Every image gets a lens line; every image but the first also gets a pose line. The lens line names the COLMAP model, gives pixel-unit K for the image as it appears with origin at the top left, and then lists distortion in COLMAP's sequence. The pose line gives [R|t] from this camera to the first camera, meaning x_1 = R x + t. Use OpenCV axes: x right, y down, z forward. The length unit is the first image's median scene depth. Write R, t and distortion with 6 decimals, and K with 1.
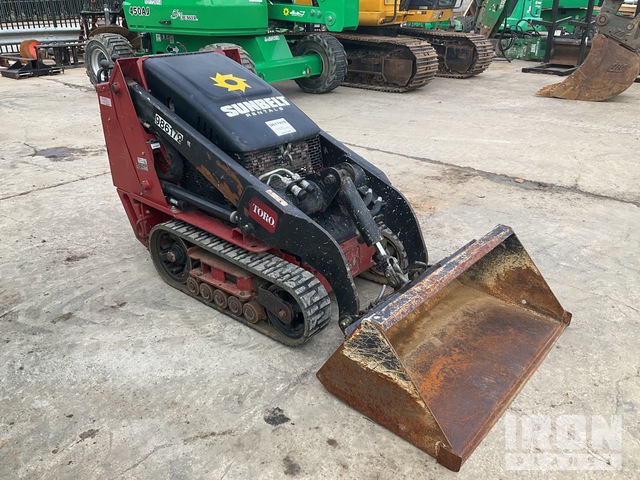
lens RADIAL K [[517.2, 0, 320.0], [0, 517.2, 240.0], [0, 0, 1]] dist [0.137102, -0.176308]
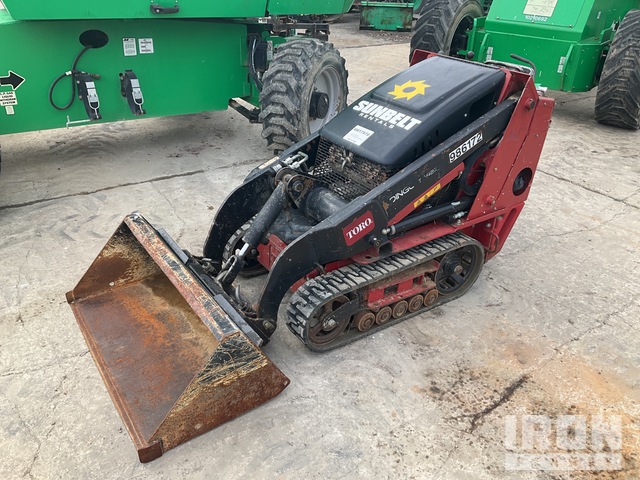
lens RADIAL K [[517.2, 0, 320.0], [0, 517.2, 240.0], [0, 0, 1]] dist [0.137102, -0.176308]
pose [[-0.255454, 0.457851, -0.851538, 0.961184], [-0.445991, 0.725647, 0.523956, -0.610701], [0.857809, 0.513624, 0.018828, 1.113821]]
